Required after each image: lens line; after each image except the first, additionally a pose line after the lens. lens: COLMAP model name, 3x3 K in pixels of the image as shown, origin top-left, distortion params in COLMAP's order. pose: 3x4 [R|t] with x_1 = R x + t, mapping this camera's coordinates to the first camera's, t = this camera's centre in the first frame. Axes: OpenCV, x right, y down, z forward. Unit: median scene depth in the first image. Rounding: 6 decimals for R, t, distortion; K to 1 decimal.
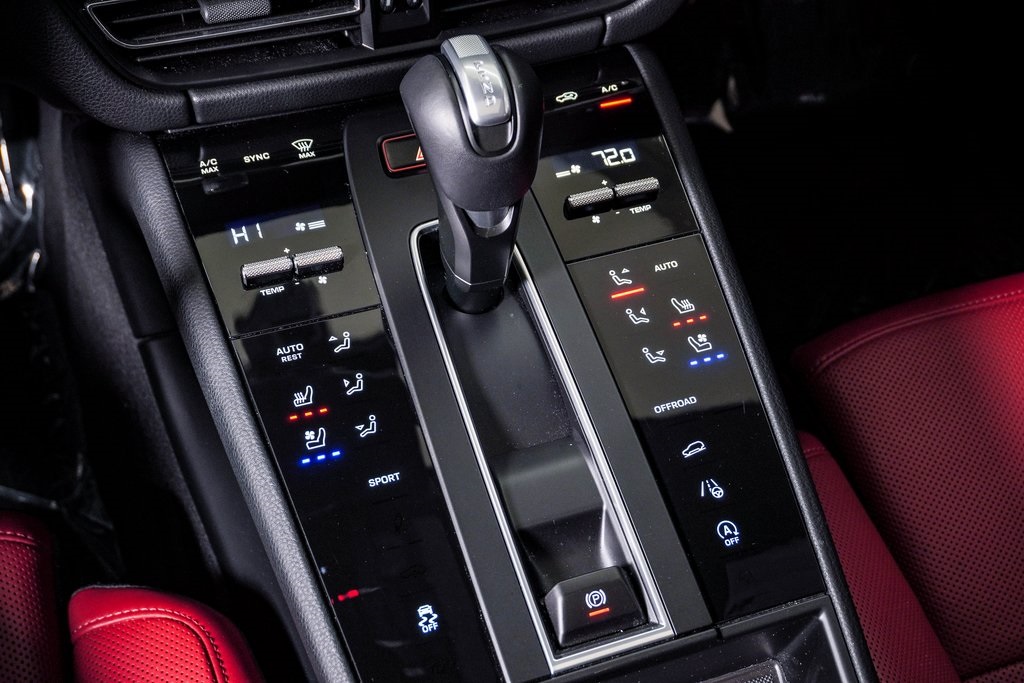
lens RADIAL K [[1408.9, 0, 512.0], [0, 1408.9, 341.5], [0, 0, 1]] dist [-0.010769, 0.002498]
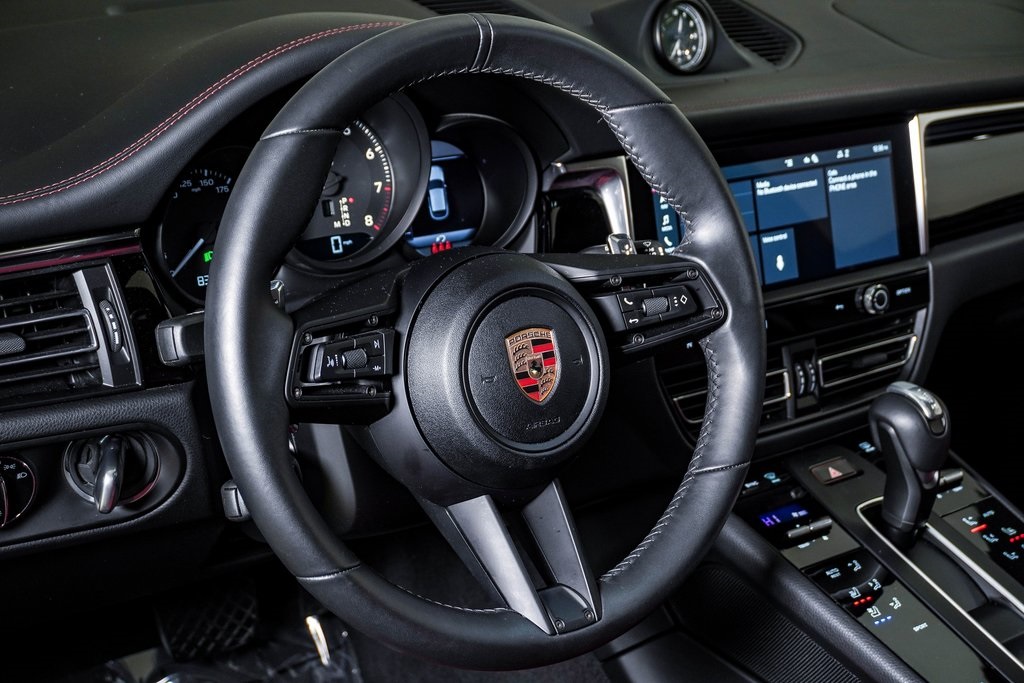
lens RADIAL K [[1408.9, 0, 512.0], [0, 1408.9, 341.5], [0, 0, 1]] dist [-0.010769, 0.002498]
pose [[0.966986, -0.100980, 0.233968, -0.899581], [0.192389, 0.891367, -0.410429, 0.380088], [-0.167106, 0.441892, 0.881367, -0.550157]]
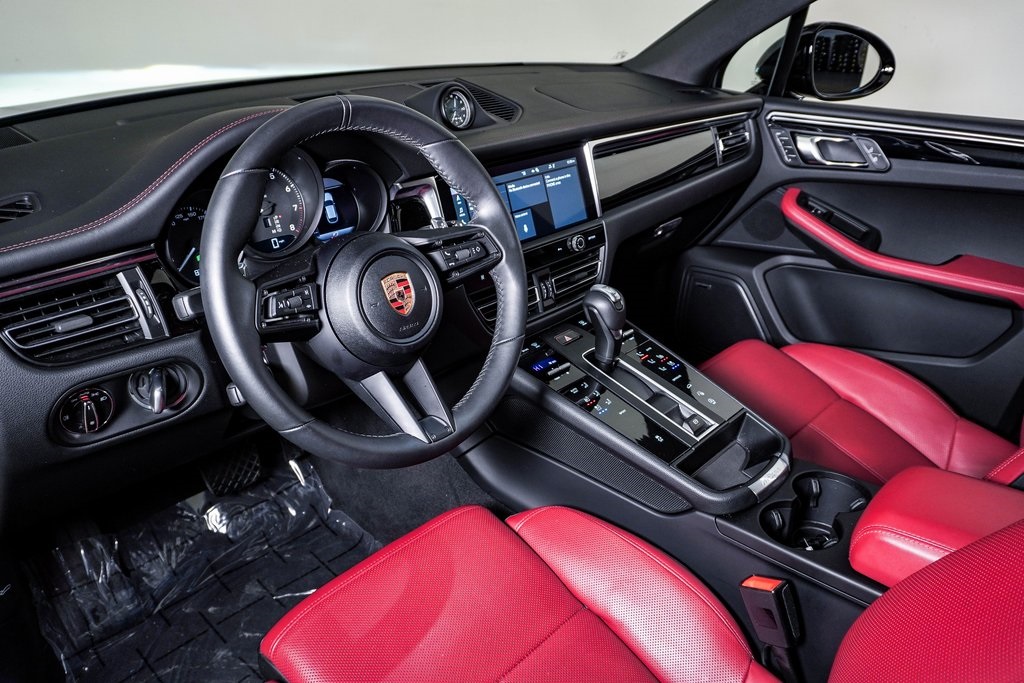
lens RADIAL K [[754.7, 0, 512.0], [0, 754.7, 341.5], [0, 0, 1]] dist [-0.043928, 0.005188]
pose [[0.893522, -0.239520, 0.379802, -0.897448], [0.366535, 0.877658, -0.308819, 0.381553], [-0.259368, 0.415147, 0.871998, -0.481190]]
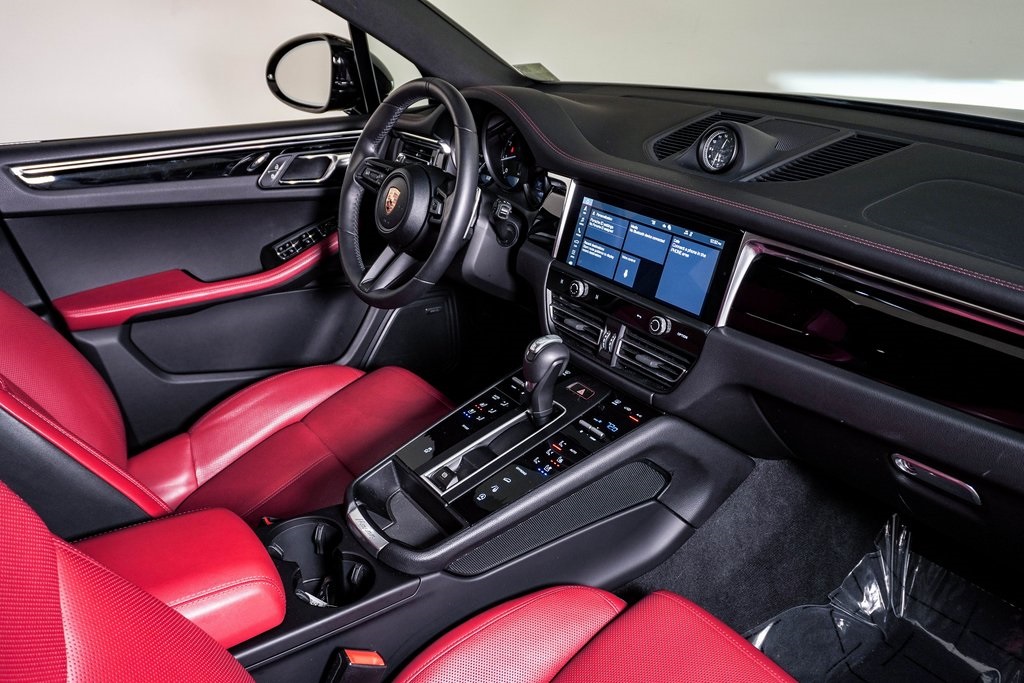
lens RADIAL K [[849.4, 0, 512.0], [0, 849.4, 341.5], [0, 0, 1]] dist [-0.004994, -0.002273]
pose [[0.249082, 0.348047, -0.903782, 1.617970], [-0.708571, 0.701650, 0.074924, -0.261823], [0.660216, 0.621732, 0.421385, 0.099133]]
